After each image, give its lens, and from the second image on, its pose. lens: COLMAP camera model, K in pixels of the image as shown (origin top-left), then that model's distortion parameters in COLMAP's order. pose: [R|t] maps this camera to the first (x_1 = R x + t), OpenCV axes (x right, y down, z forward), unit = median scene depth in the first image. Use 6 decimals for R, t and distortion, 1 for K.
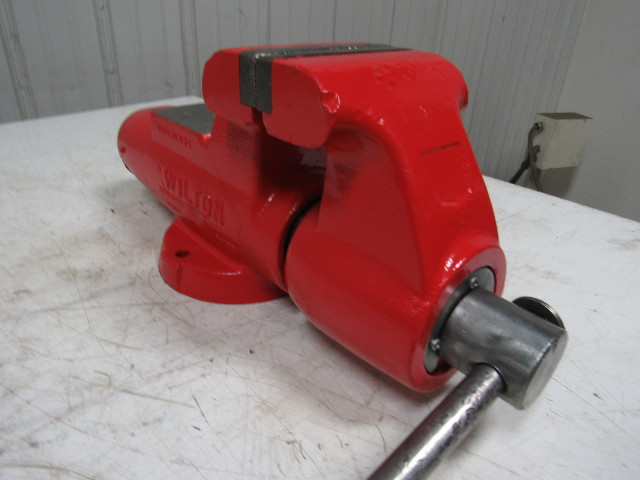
lens RADIAL K [[457.9, 0, 320.0], [0, 457.9, 240.0], [0, 0, 1]] dist [-0.027212, 0.002958]
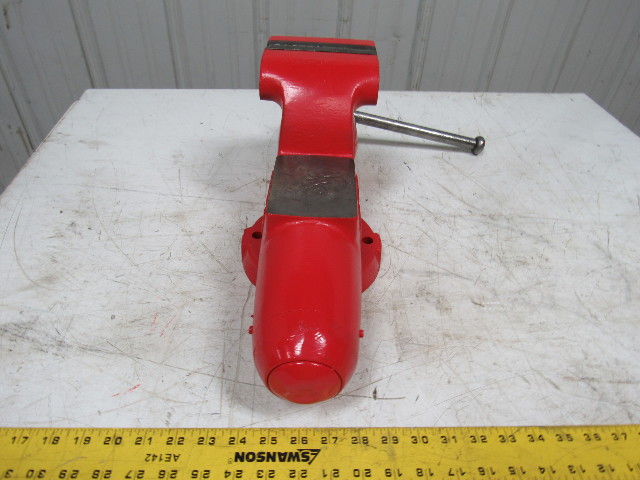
lens RADIAL K [[457.9, 0, 320.0], [0, 457.9, 240.0], [0, 0, 1]] dist [-0.027212, 0.002958]
pose [[-0.726519, -0.497865, 0.473604, -0.921978], [0.261997, 0.436463, 0.860731, -1.272064], [-0.635238, 0.749420, -0.186659, 1.494221]]
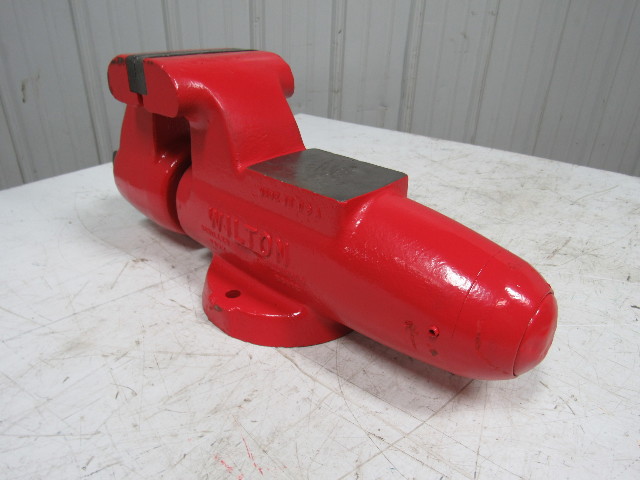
lens RADIAL K [[457.9, 0, 320.0], [0, 457.9, 240.0], [0, 0, 1]] dist [-0.027212, 0.002958]
pose [[-0.994833, -0.012574, -0.100742, -0.169150], [-0.090358, 0.562078, 0.822133, -1.034150], [0.046287, 0.826988, -0.560310, 1.837150]]
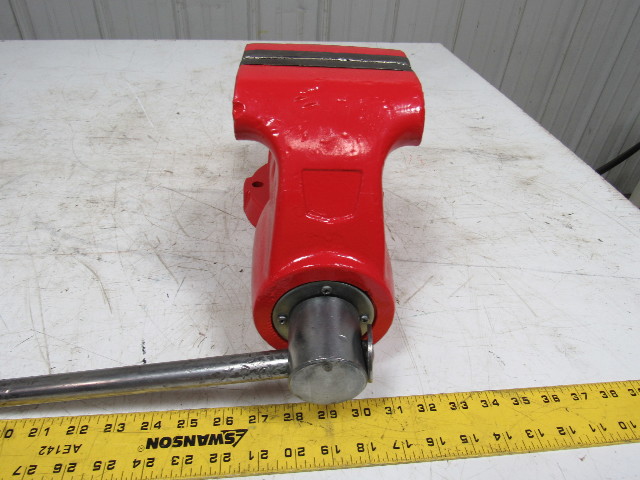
lens RADIAL K [[457.9, 0, 320.0], [0, 457.9, 240.0], [0, 0, 1]] dist [-0.027212, 0.002958]
pose [[0.768046, 0.398905, -0.500979, 0.612076], [-0.323504, 0.916822, 0.234058, -0.208084], [0.552675, -0.017699, 0.833209, 0.018331]]
